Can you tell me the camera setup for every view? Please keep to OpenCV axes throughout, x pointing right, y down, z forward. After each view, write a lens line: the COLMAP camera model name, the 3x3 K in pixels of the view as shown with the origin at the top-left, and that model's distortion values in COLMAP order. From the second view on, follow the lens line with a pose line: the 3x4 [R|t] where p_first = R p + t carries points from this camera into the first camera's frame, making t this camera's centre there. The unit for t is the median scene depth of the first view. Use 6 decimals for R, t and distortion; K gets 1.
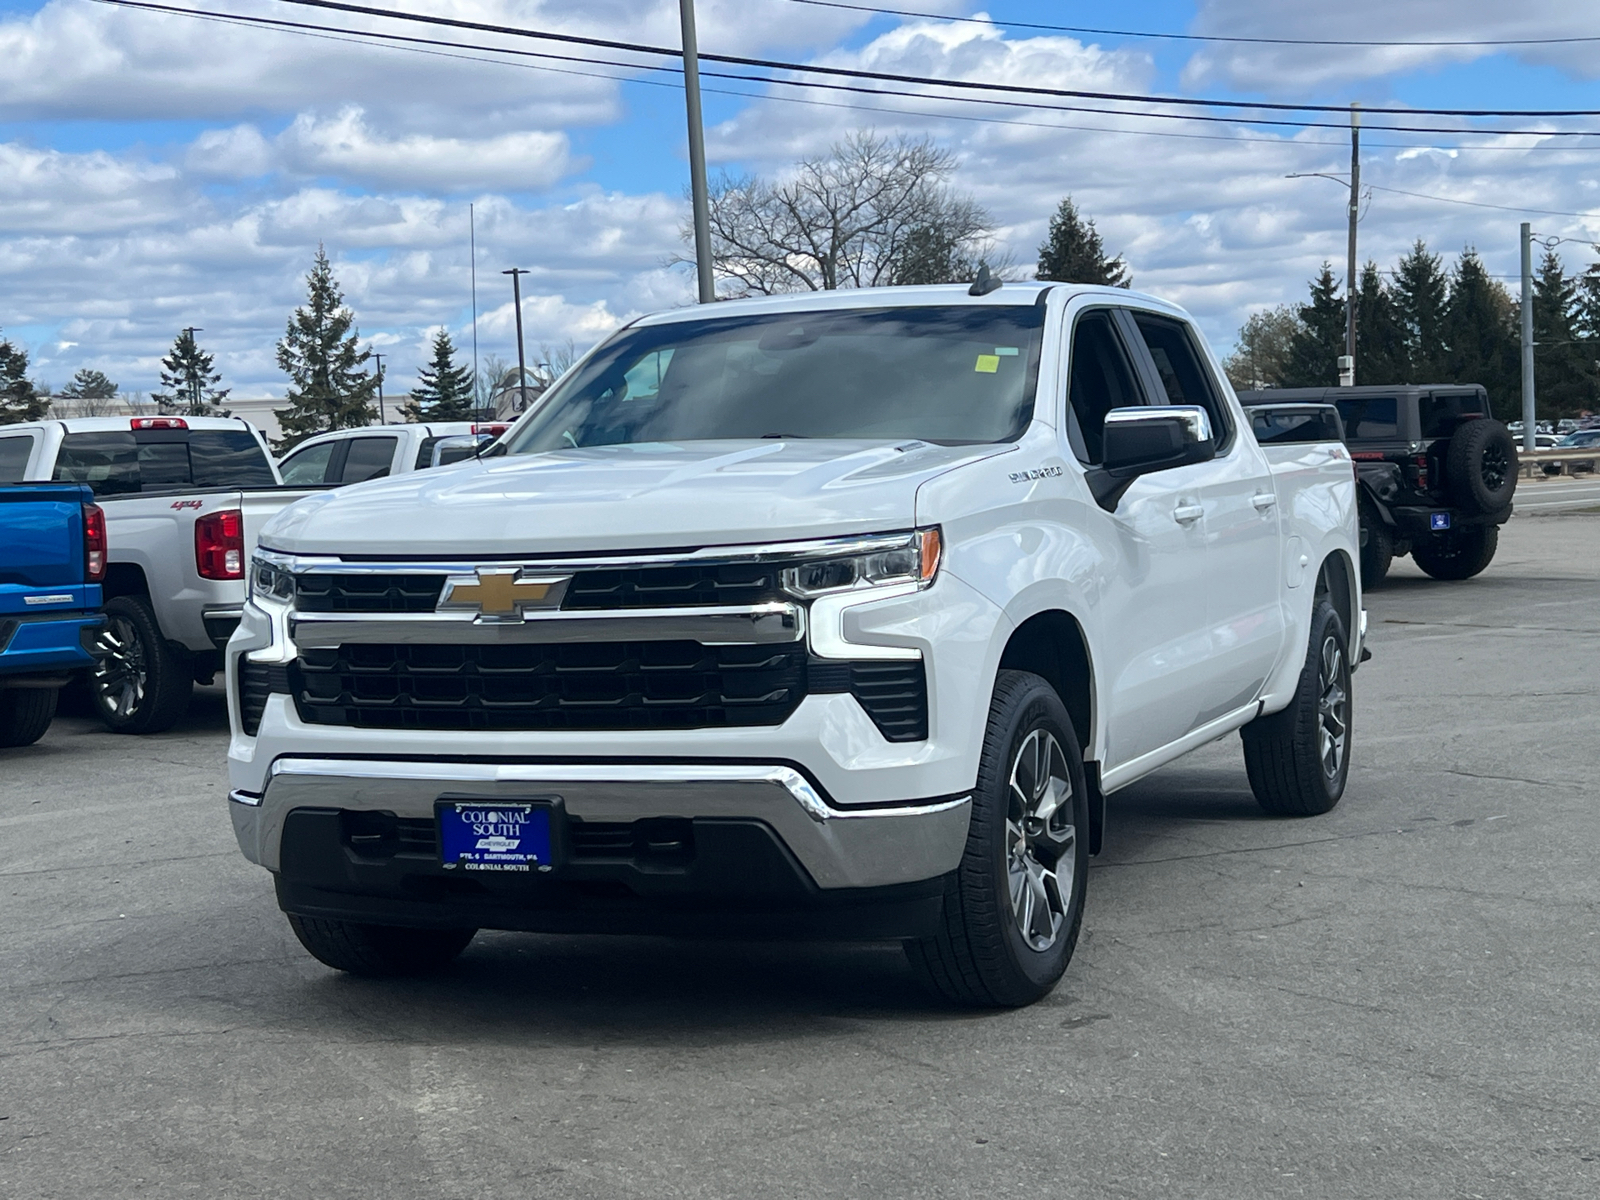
lens RADIAL K [[2474.6, 0, 811.0], [0, 2474.6, 637.8], [0, 0, 1]] dist [0.168145, -0.562612]
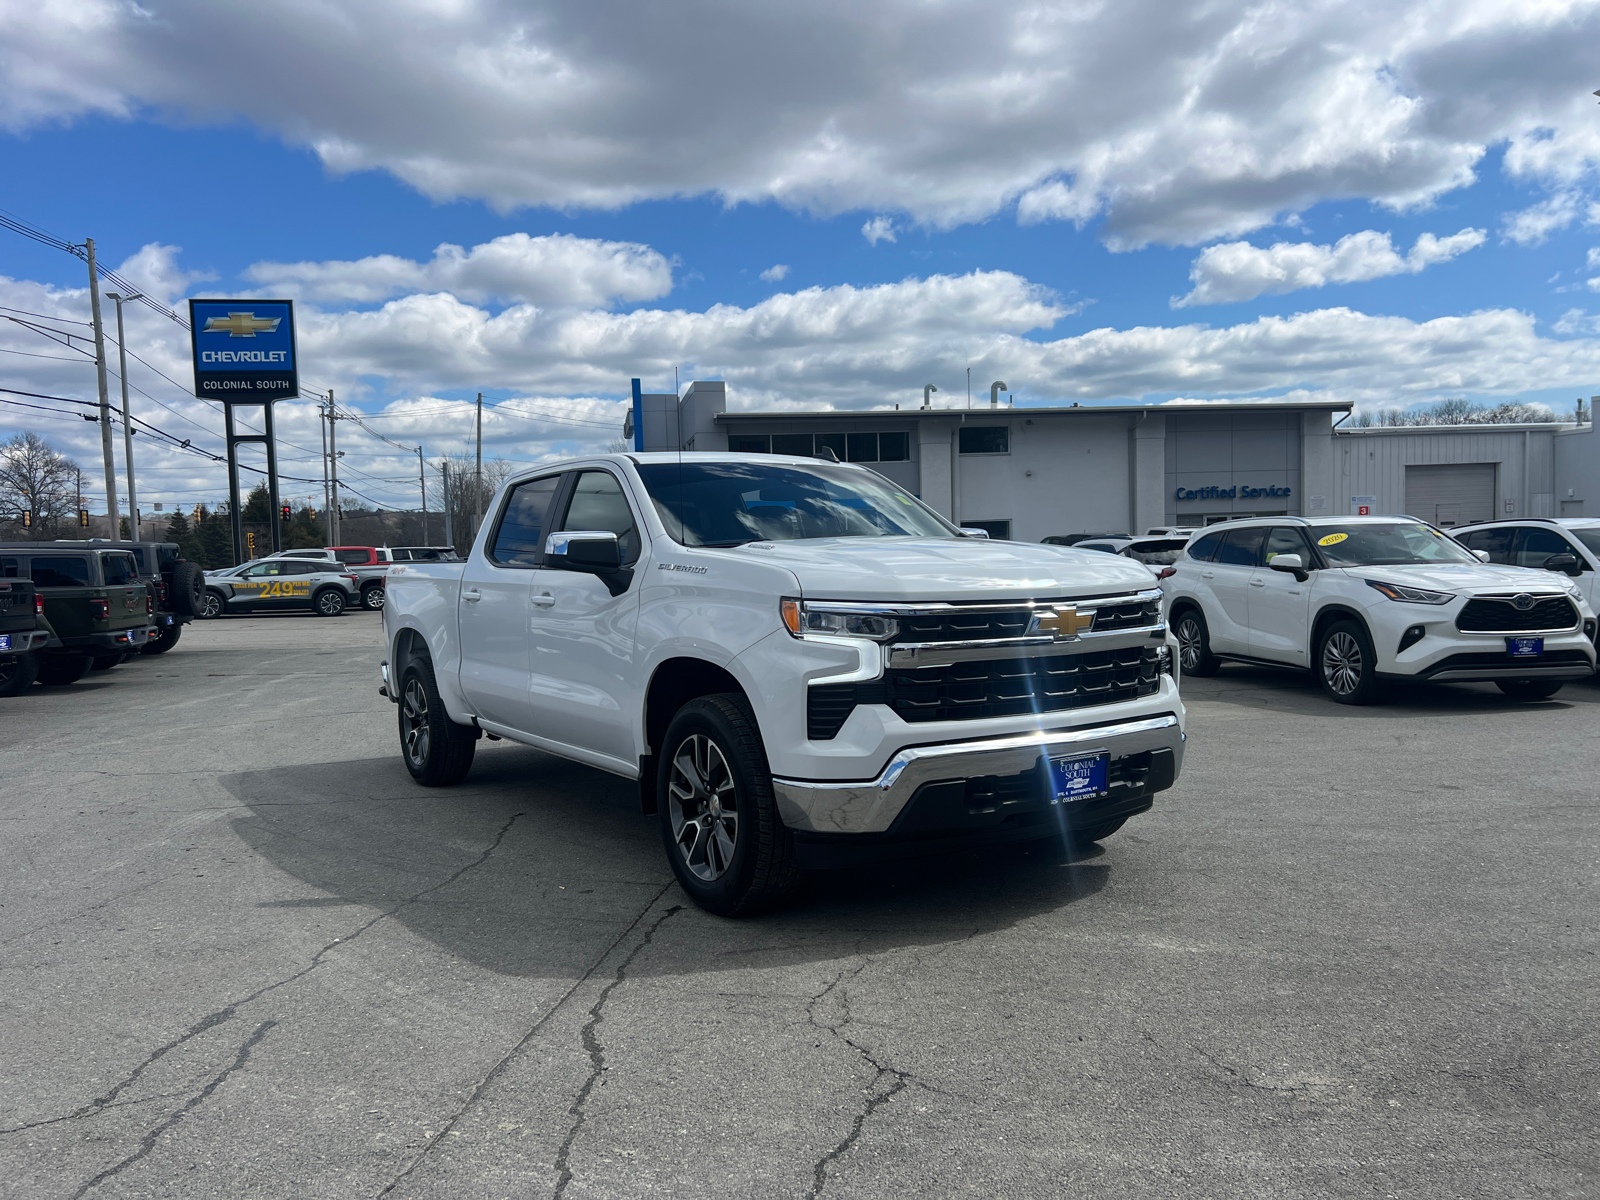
lens RADIAL K [[1194.2, 0, 791.0], [0, 1194.2, 607.6], [0, 0, 1]] dist [0.041019, -0.040090]
pose [[0.567411, -0.009289, 0.823382, -0.770266], [0.060185, 0.997730, -0.030219, -0.013612], [-0.821232, 0.066702, 0.566682, 0.648828]]
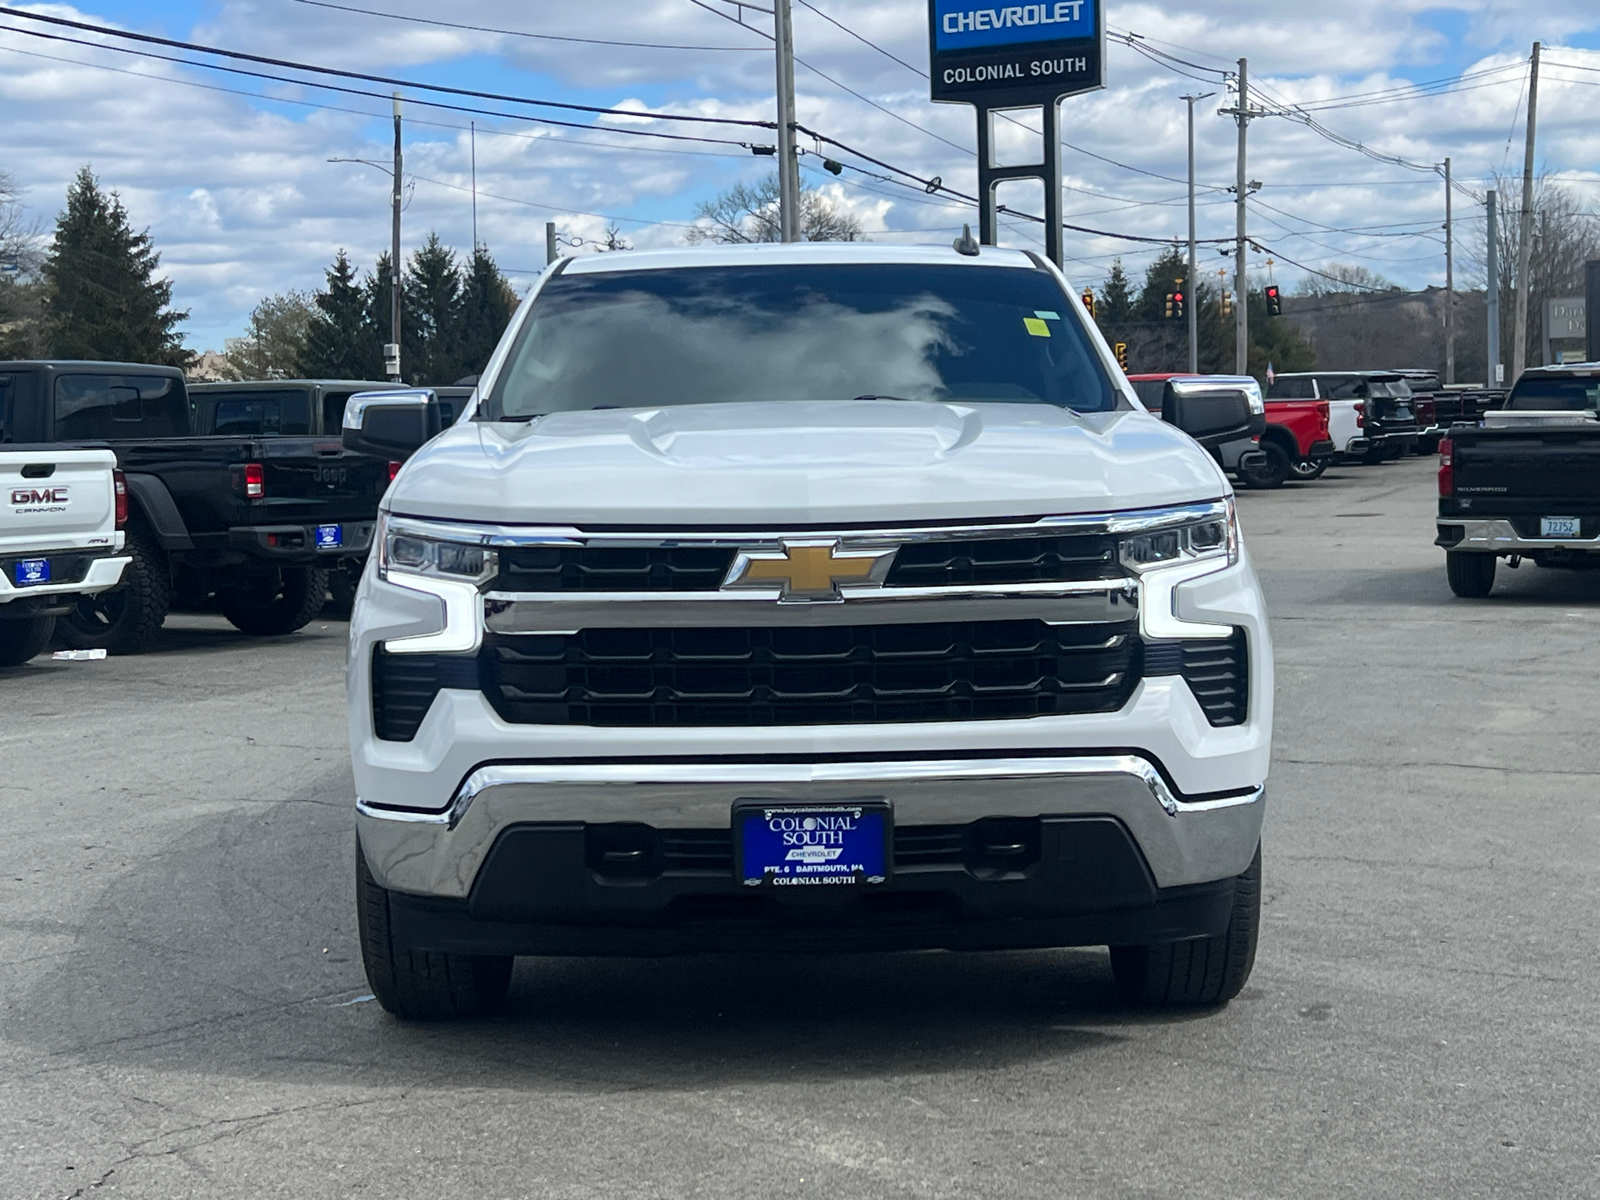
lens RADIAL K [[2474.6, 0, 811.0], [0, 2474.6, 637.8], [0, 0, 1]] dist [0.168145, -0.562612]
pose [[0.920625, -0.013357, 0.390220, -0.424918], [0.011411, 0.999908, 0.007305, 0.000141], [-0.390282, -0.002272, 0.920693, 0.177107]]
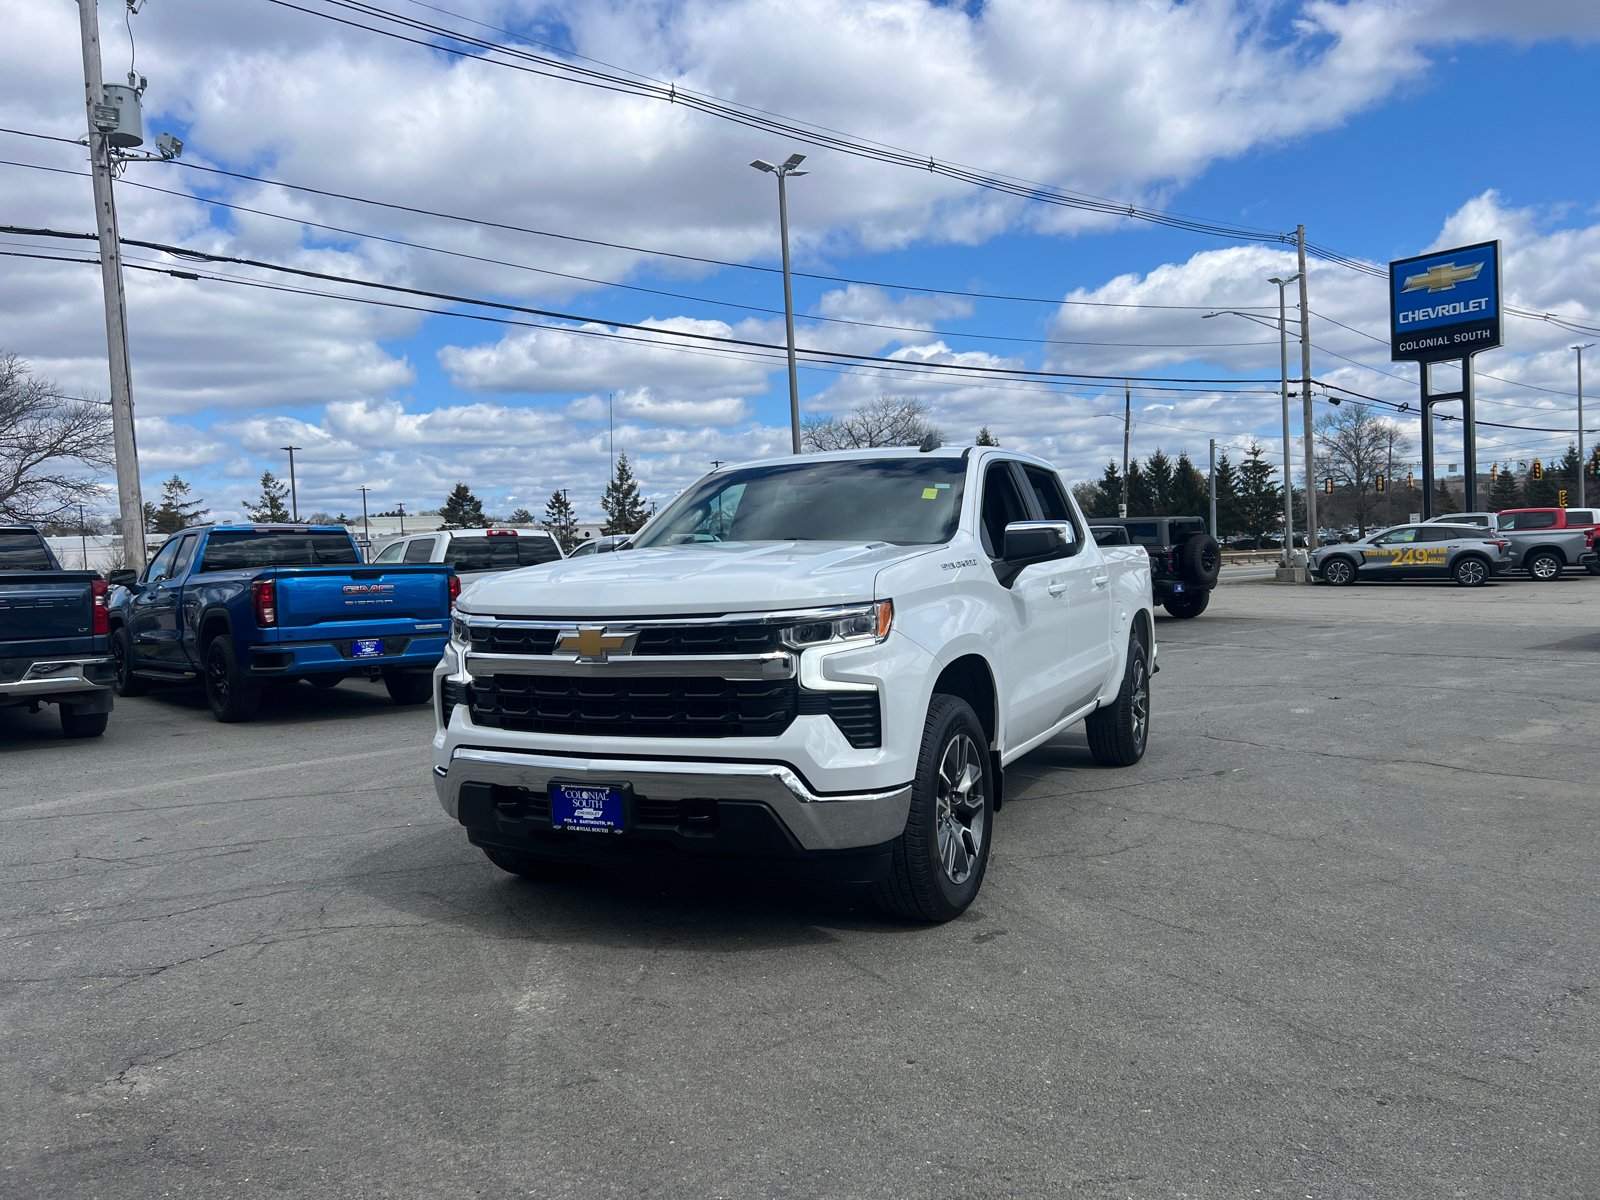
lens RADIAL K [[1194.2, 0, 791.0], [0, 1194.2, 607.6], [0, 0, 1]] dist [0.041019, -0.040090]
pose [[0.998329, 0.008372, -0.057172, 0.030434], [-0.009856, 0.999620, -0.025728, -0.019868], [0.056935, 0.026249, 0.998033, 0.267920]]
